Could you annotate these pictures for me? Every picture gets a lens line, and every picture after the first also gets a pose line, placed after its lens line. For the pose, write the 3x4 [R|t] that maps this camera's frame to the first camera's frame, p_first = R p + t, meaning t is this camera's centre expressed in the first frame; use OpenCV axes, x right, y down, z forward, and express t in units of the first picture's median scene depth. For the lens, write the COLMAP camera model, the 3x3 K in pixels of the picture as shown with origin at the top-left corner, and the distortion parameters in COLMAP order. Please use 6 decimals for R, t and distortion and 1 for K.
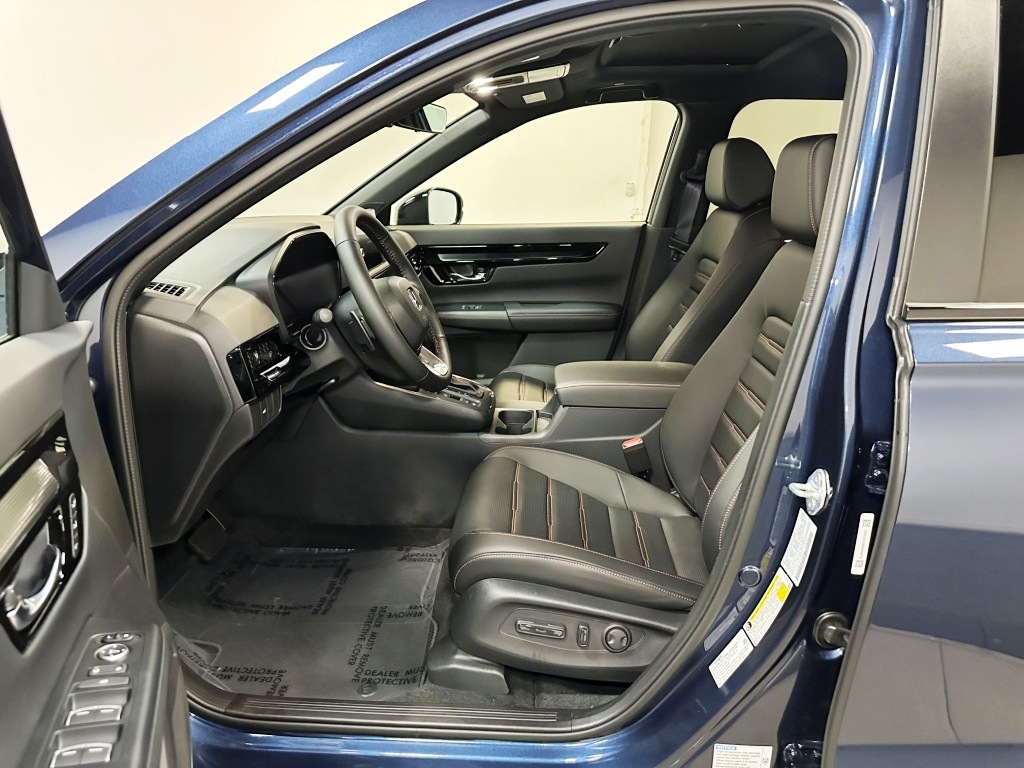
lens RADIAL K [[711.4, 0, 513.6], [0, 711.4, 364.5], [0, 0, 1]] dist [0.075212, -0.115583]
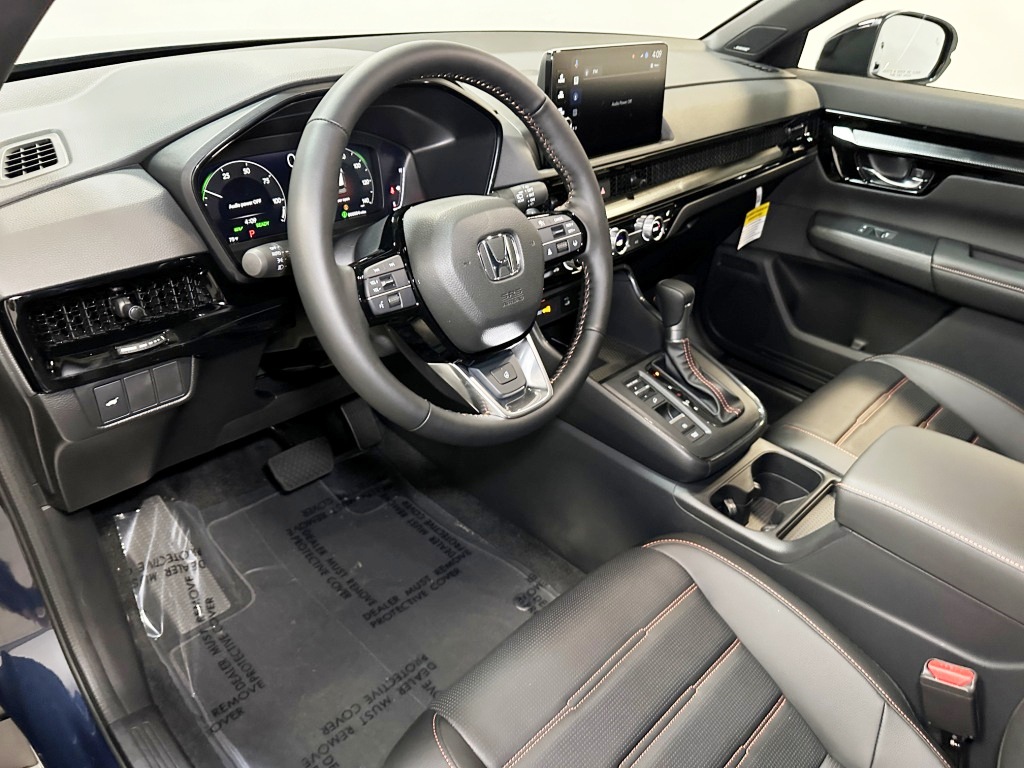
lens RADIAL K [[711.4, 0, 513.6], [0, 711.4, 364.5], [0, 0, 1]] dist [0.075212, -0.115583]
pose [[0.735188, 0.370268, -0.567804, 0.099255], [-0.222443, 0.923032, 0.313897, -0.100089], [0.640327, -0.104469, 0.760965, 0.341933]]
